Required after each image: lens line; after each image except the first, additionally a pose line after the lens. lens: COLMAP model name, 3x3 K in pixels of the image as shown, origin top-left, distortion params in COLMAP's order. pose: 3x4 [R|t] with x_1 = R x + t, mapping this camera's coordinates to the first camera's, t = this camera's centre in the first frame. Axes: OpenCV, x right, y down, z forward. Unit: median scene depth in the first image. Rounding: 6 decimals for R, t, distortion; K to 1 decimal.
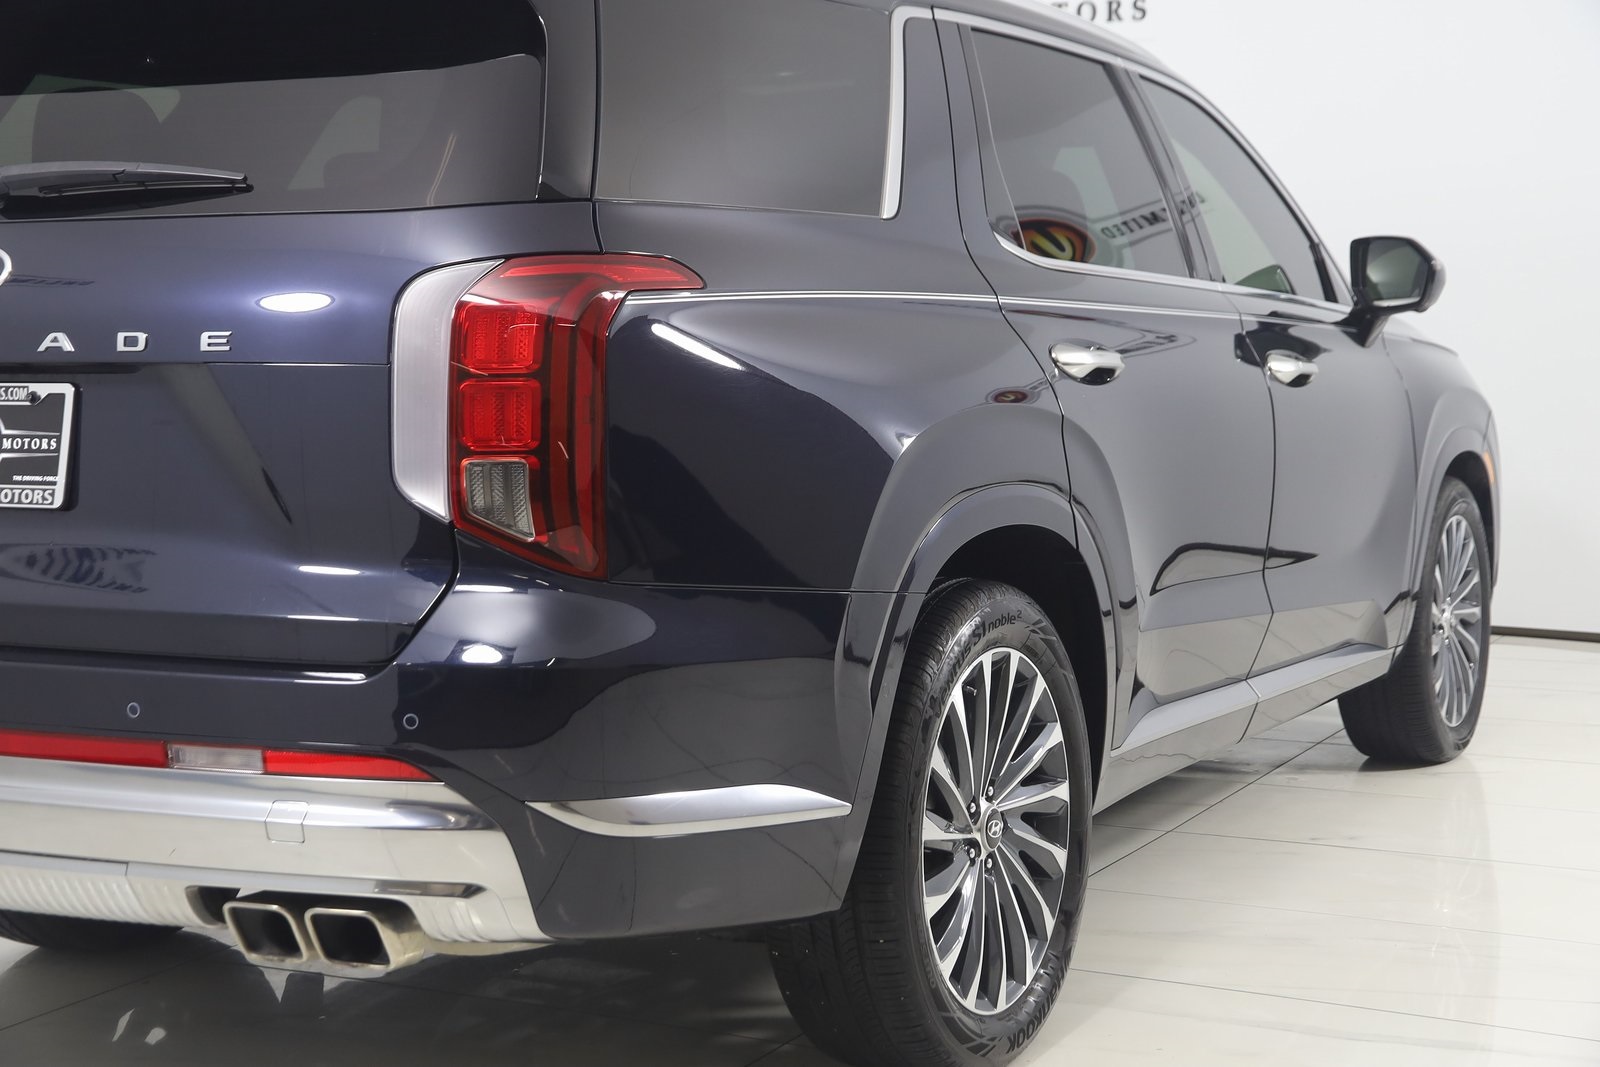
lens RADIAL K [[2280.3, 0, 800.0], [0, 2280.3, 533.5], [0, 0, 1]] dist [0.093543, -0.032787]
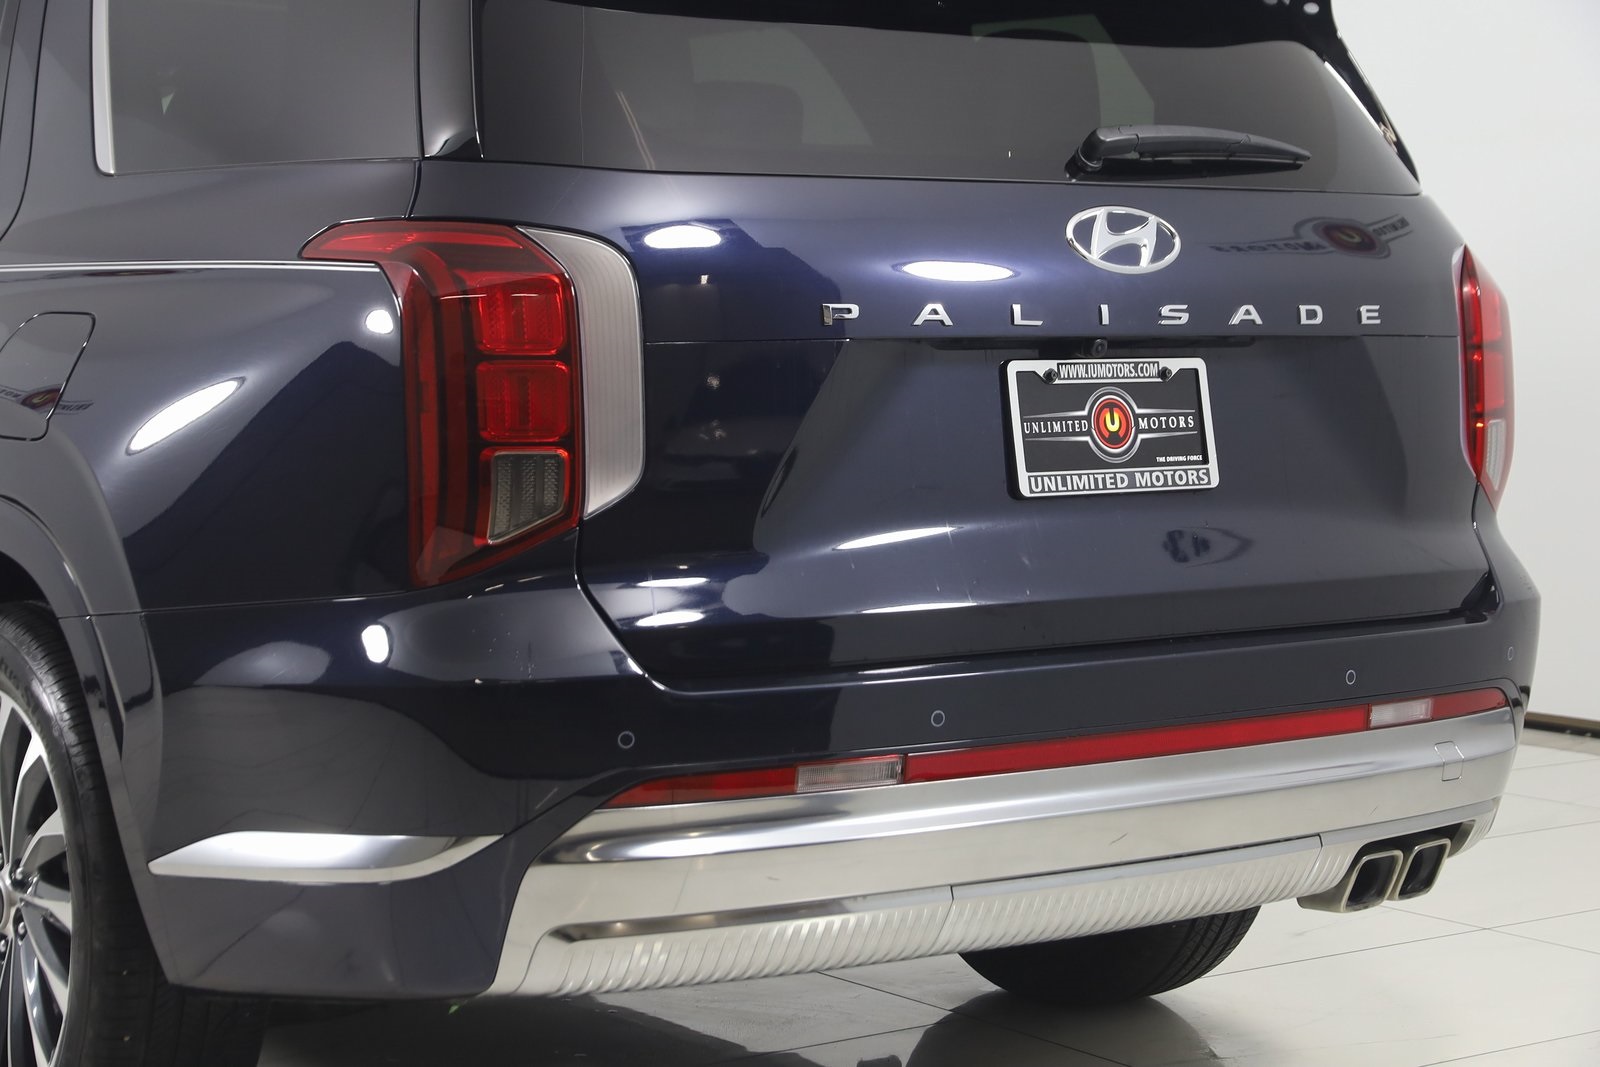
lens RADIAL K [[2968.0, 0, 800.0], [0, 2968.0, 533.5], [0, 0, 1]] dist [0.144388, 0.295227]
pose [[0.438952, -0.052642, 0.896967, -1.502410], [0.072898, 0.997078, 0.022843, -0.032688], [-0.895549, 0.055361, 0.441507, 0.603586]]
